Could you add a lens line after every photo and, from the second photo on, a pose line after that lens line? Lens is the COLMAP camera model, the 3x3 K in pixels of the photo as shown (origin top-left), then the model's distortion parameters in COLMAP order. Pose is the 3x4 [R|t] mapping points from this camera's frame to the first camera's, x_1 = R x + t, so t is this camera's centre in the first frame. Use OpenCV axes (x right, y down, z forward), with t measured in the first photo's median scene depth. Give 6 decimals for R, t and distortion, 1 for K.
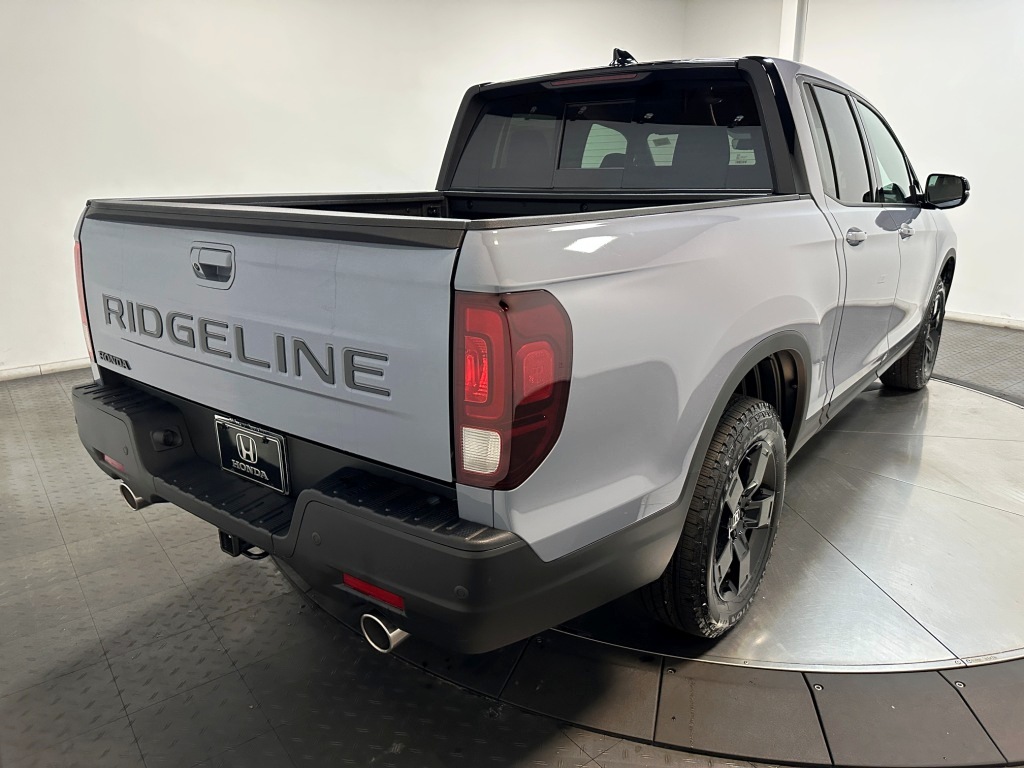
lens RADIAL K [[737.7, 0, 512.0], [0, 737.7, 384.0], [0, 0, 1]] dist [0.062980, -0.067029]
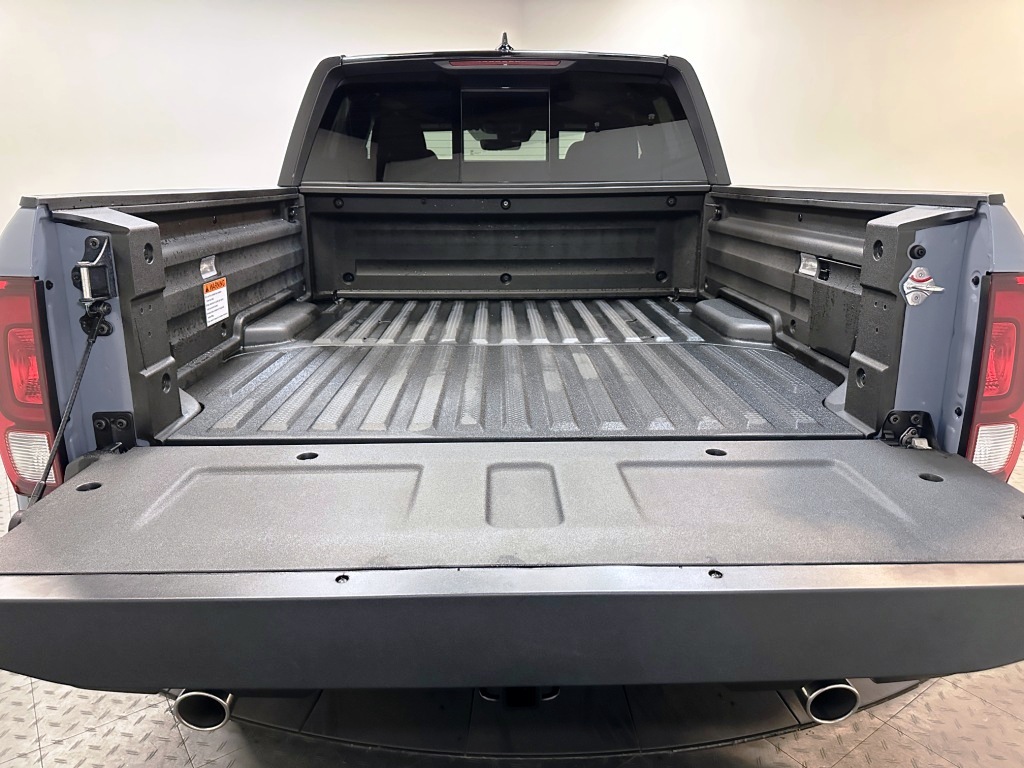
lens RADIAL K [[737.7, 0, 512.0], [0, 737.7, 384.0], [0, 0, 1]] dist [0.062980, -0.067029]
pose [[0.778549, -0.166008, 0.605230, -0.752674], [0.173167, 0.983767, 0.047080, -0.095249], [-0.603221, 0.068152, 0.794657, 0.443517]]
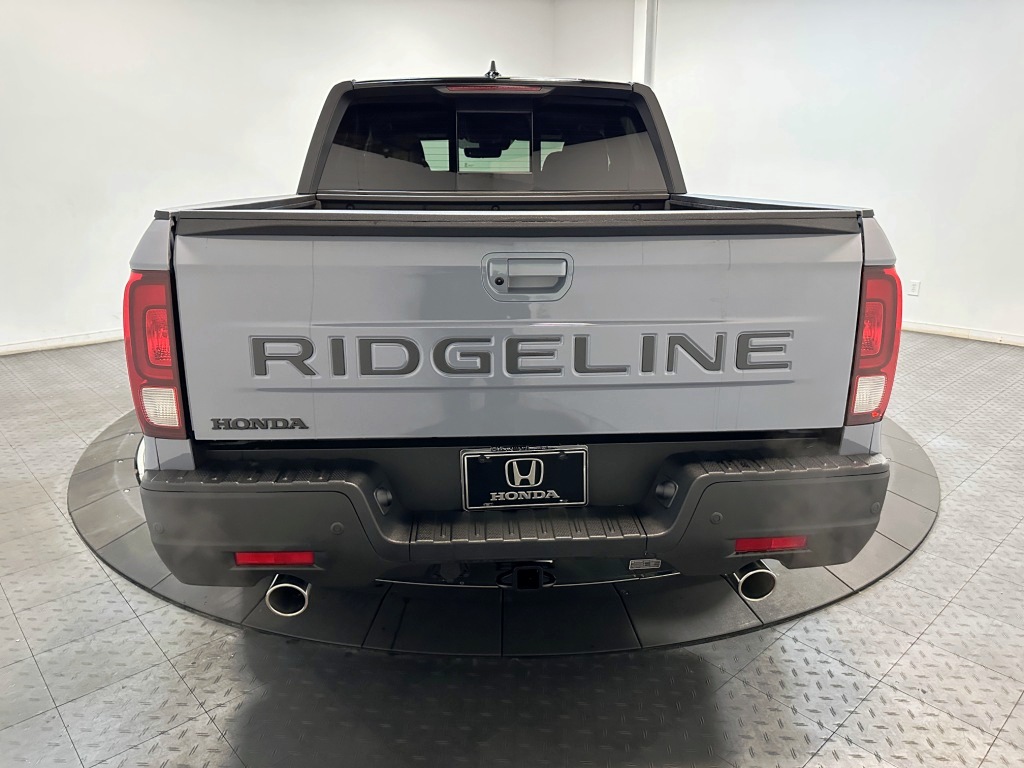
lens RADIAL K [[737.7, 0, 512.0], [0, 737.7, 384.0], [0, 0, 1]] dist [0.062980, -0.067029]
pose [[0.750502, -0.174777, 0.637338, -0.932334], [0.179442, 0.982057, 0.058007, -0.077537], [-0.636040, 0.070831, 0.768398, 0.296729]]
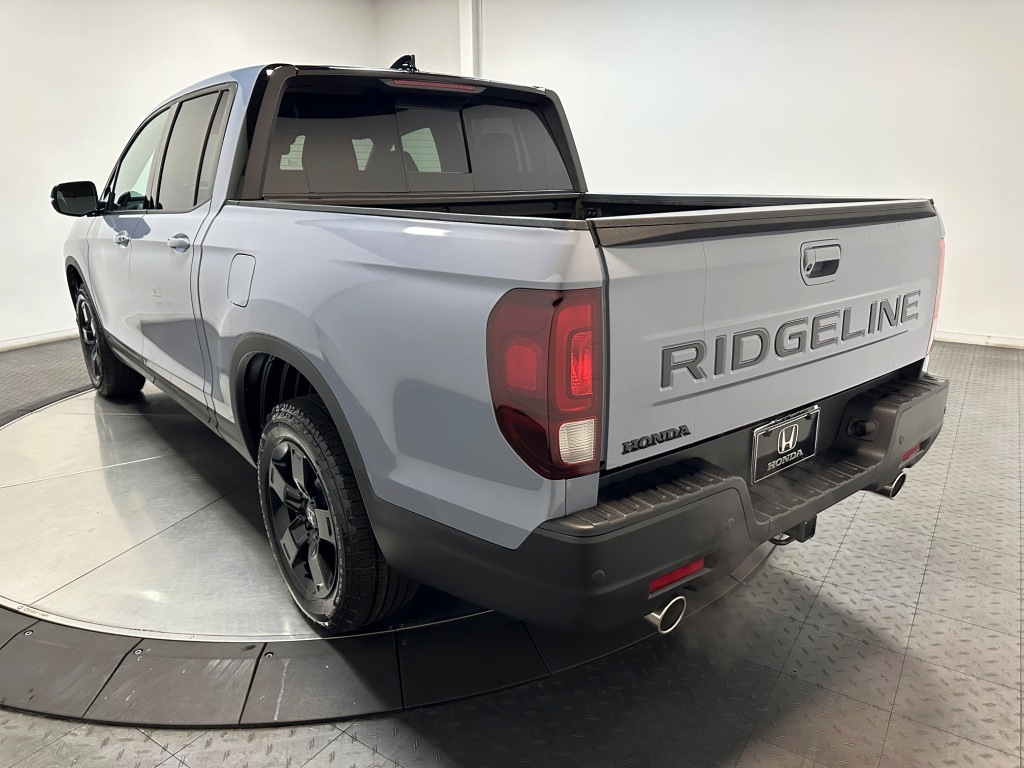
lens RADIAL K [[737.7, 0, 512.0], [0, 737.7, 384.0], [0, 0, 1]] dist [0.062980, -0.067029]
pose [[0.225619, -0.262443, 0.938200, -1.394572], [0.272379, 0.941619, 0.197897, -0.295229], [-0.935364, 0.210897, 0.283931, 1.047684]]
